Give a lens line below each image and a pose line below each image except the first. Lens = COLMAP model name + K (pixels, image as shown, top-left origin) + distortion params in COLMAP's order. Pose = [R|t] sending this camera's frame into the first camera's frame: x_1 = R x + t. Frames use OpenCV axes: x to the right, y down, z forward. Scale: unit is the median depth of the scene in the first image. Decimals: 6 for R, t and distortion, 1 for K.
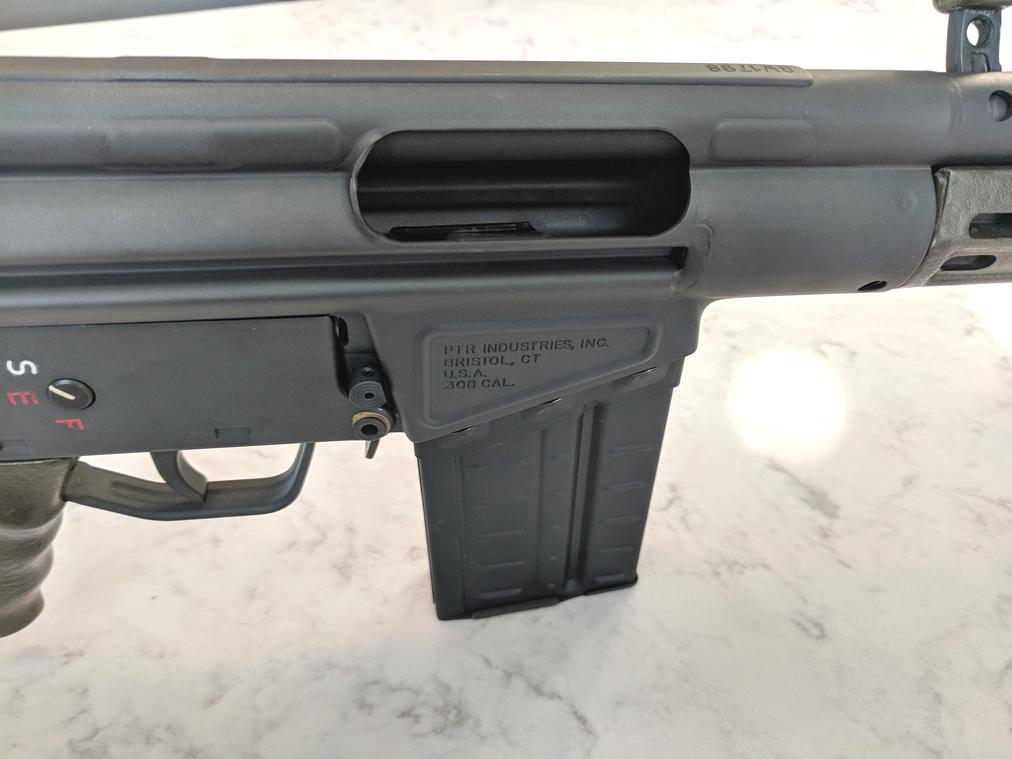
lens RADIAL K [[780.8, 0, 498.9], [0, 780.8, 372.2], [0, 0, 1]] dist [-0.046160, 0.037729]
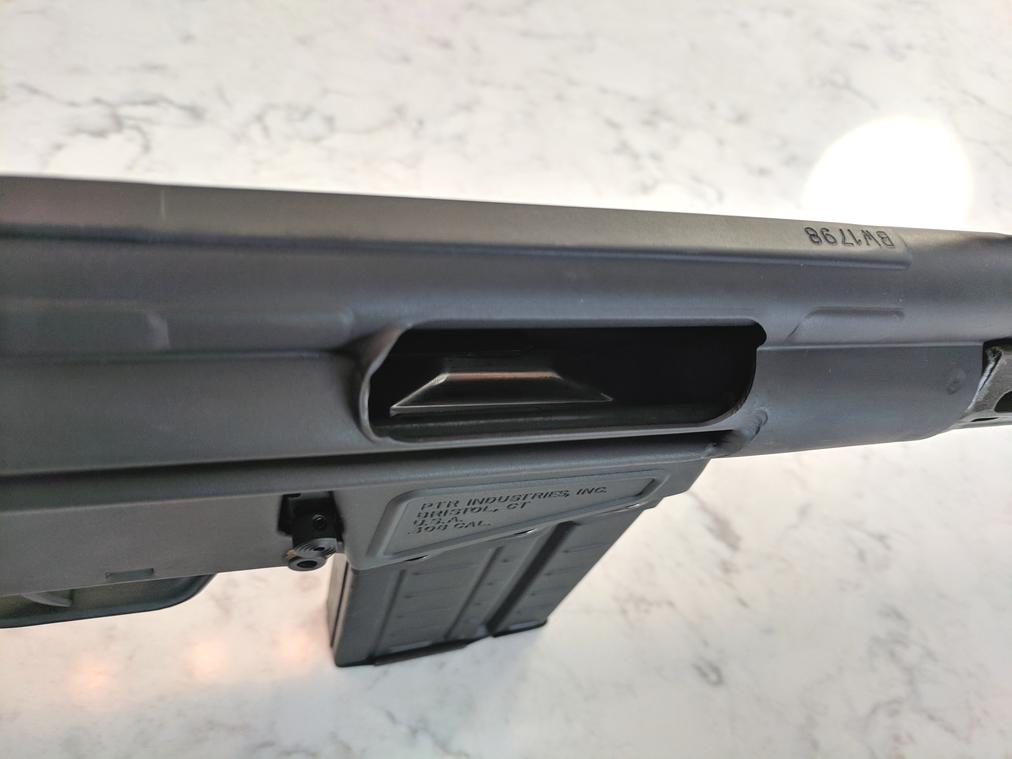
lens RADIAL K [[791.9, 0, 506.0], [0, 791.9, 379.5], [0, 0, 1]] dist [-0.050974, 0.044369]
pose [[0.967469, 0.058378, 0.246163, -0.136218], [-0.112973, 0.970301, 0.213897, -0.238034], [-0.226365, -0.234749, 0.945331, 0.167504]]
